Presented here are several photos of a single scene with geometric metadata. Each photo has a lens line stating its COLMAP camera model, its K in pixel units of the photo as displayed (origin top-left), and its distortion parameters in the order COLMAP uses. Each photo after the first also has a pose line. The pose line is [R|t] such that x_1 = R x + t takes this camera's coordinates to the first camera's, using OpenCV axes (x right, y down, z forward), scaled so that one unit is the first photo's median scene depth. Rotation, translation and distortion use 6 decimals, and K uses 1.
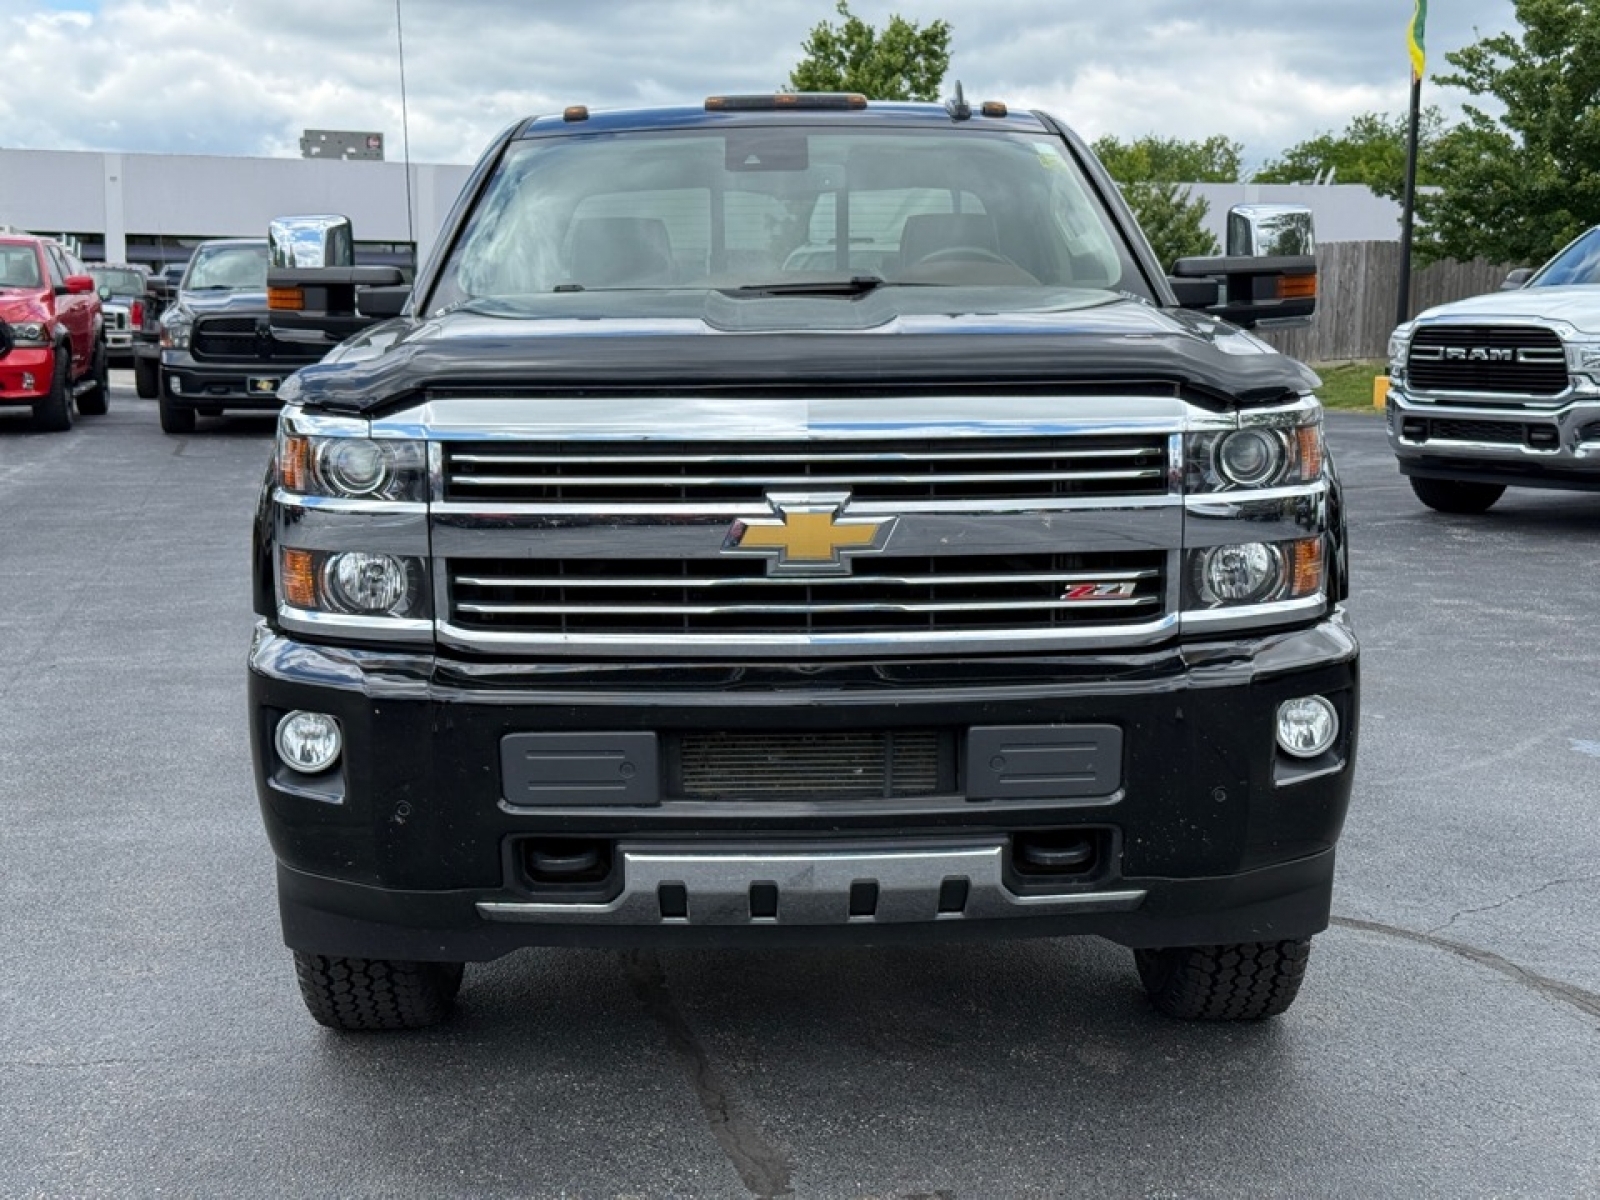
lens RADIAL K [[2290.1, 0, 800.0], [0, 2290.1, 600.0], [0, 0, 1]] dist [0.013496, -0.095660]
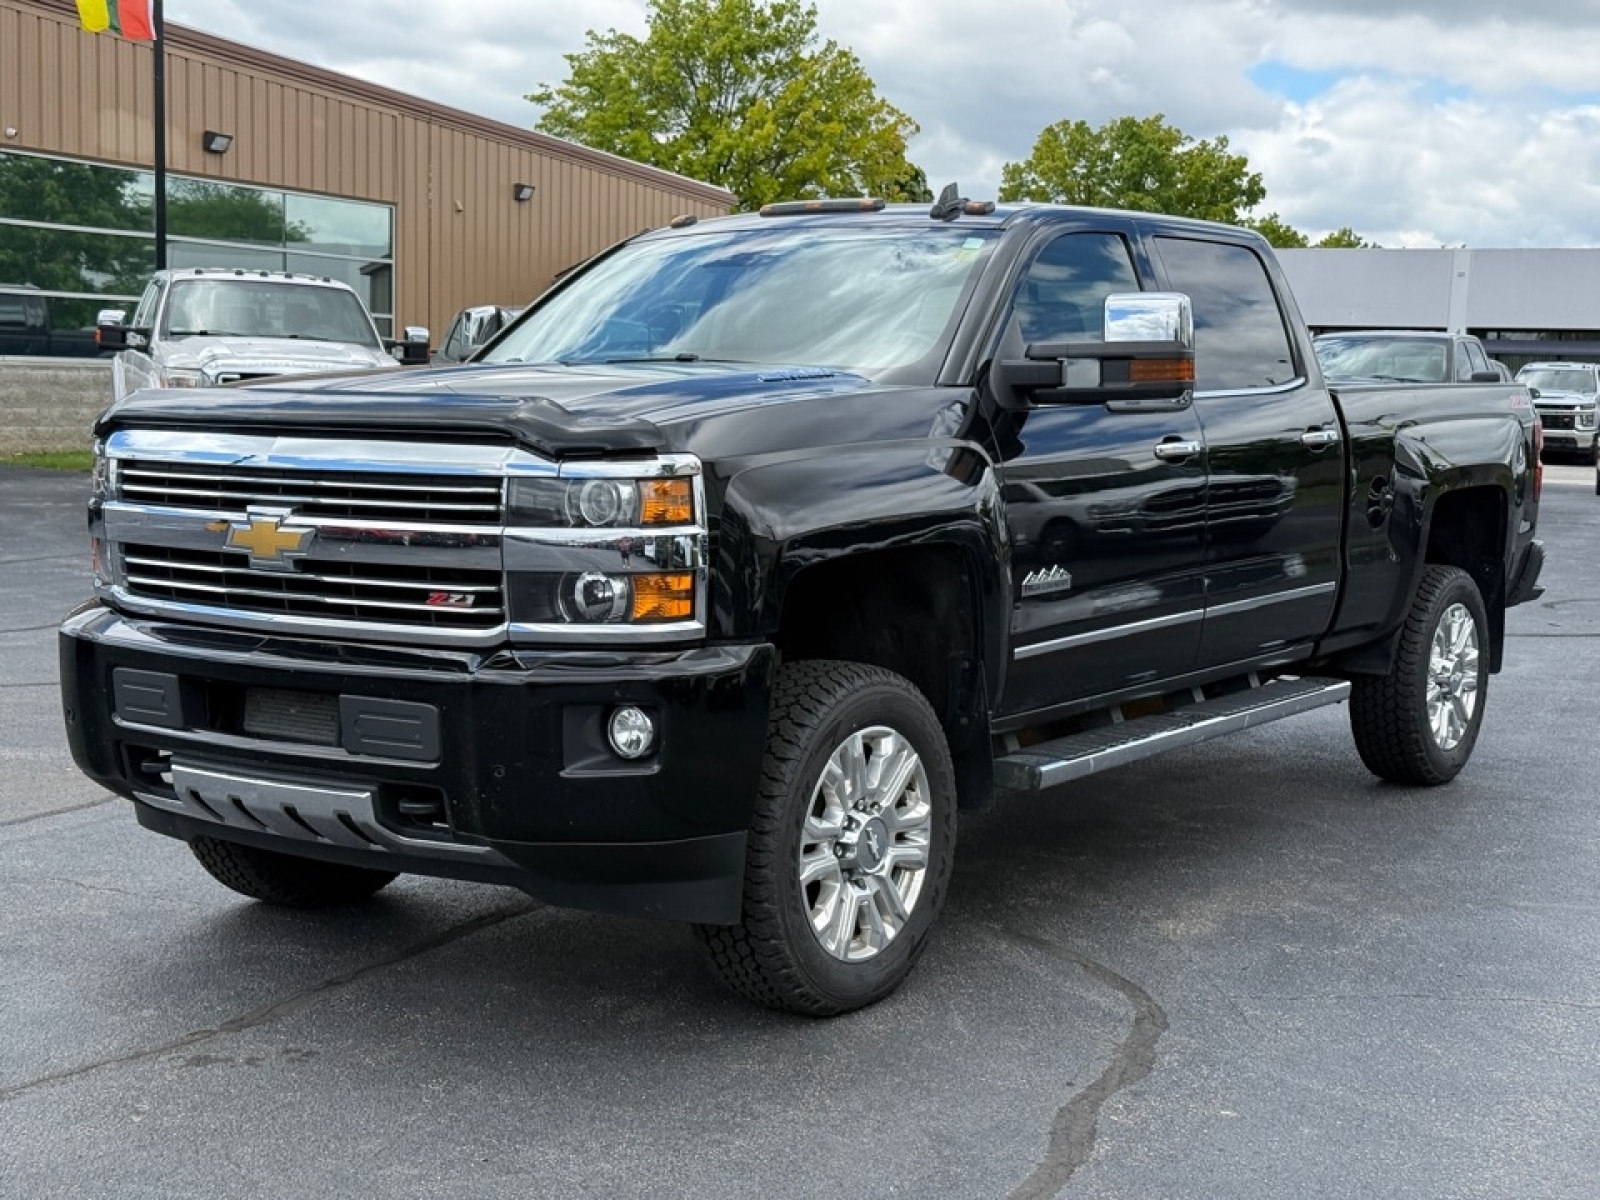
lens RADIAL K [[2260.0, 0, 813.2], [0, 2260.0, 602.4], [0, 0, 1]] dist [0.120853, -0.076989]
pose [[0.812665, 0.074095, -0.578002, 1.014572], [-0.096854, 0.995261, -0.008593, -0.010848], [0.574626, 0.062965, 0.815990, 0.102174]]
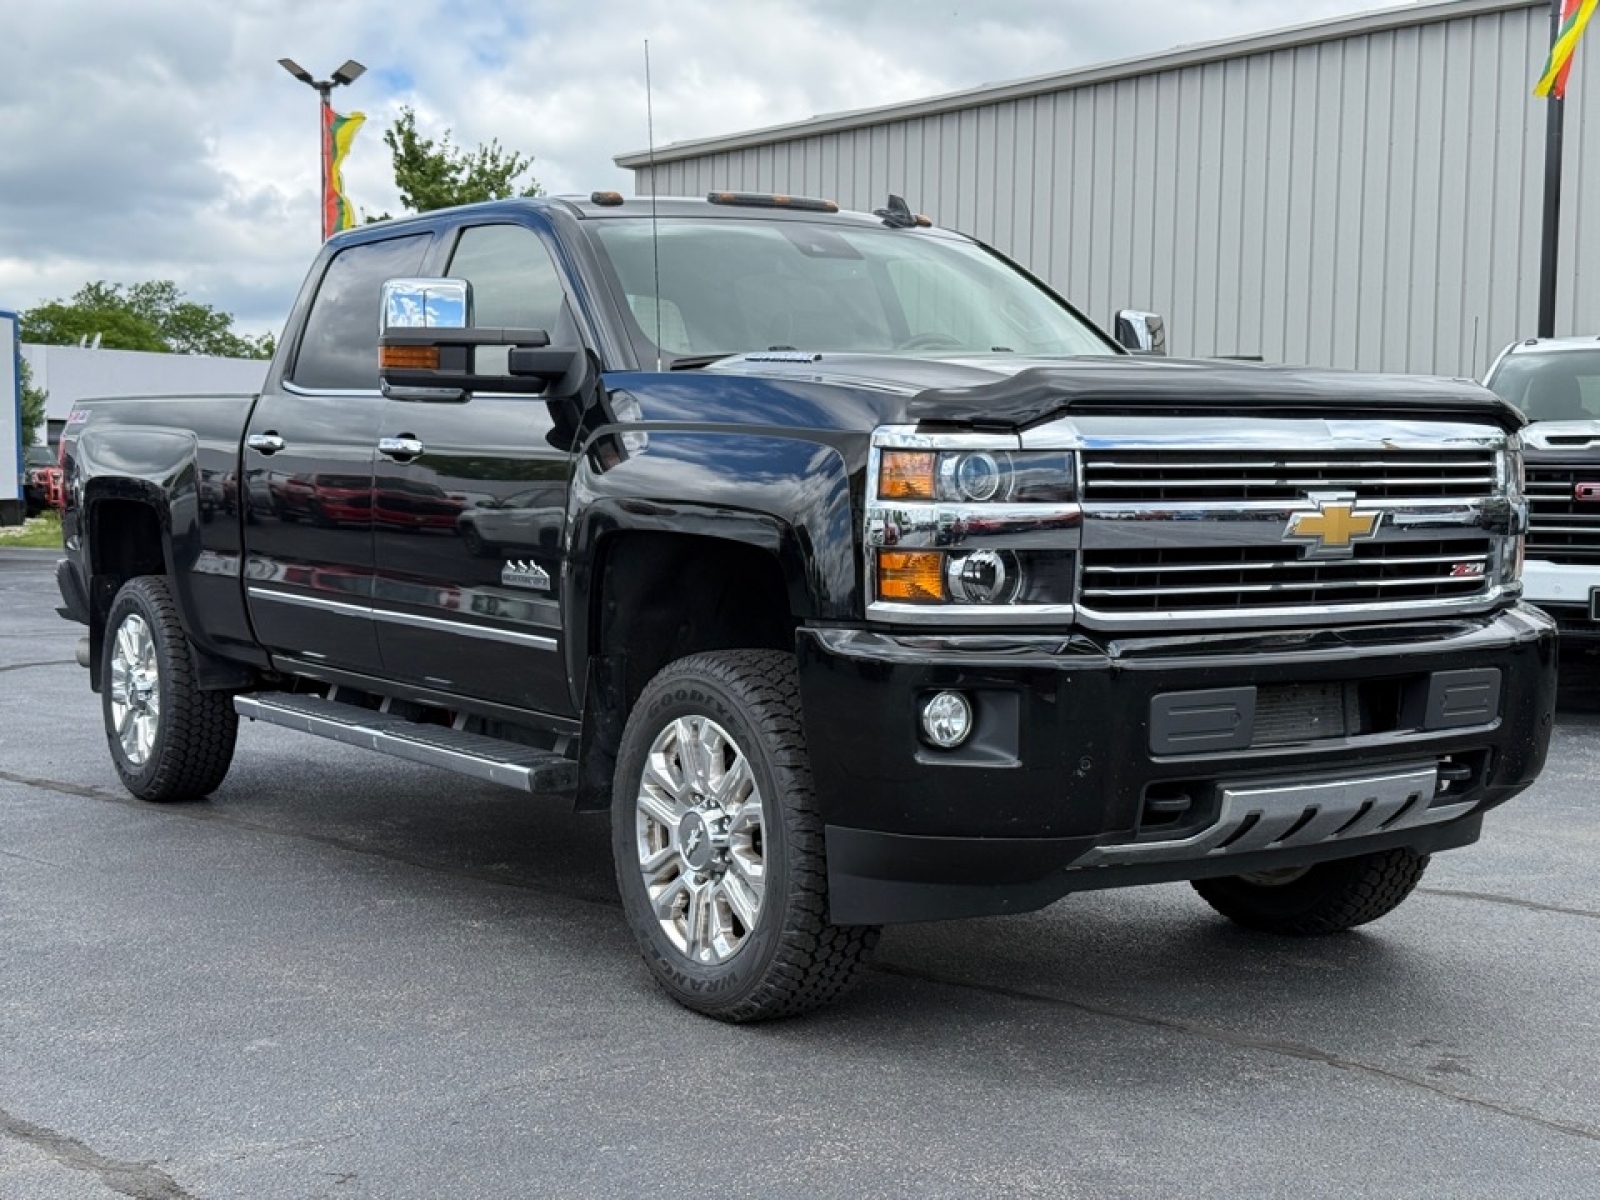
lens RADIAL K [[2260.0, 0, 813.2], [0, 2260.0, 602.4], [0, 0, 1]] dist [0.120853, -0.076989]
pose [[0.844537, -0.025284, 0.534901, -0.895268], [0.064707, 0.996384, -0.055068, 0.063366], [-0.531574, 0.081119, 0.843118, 0.095439]]
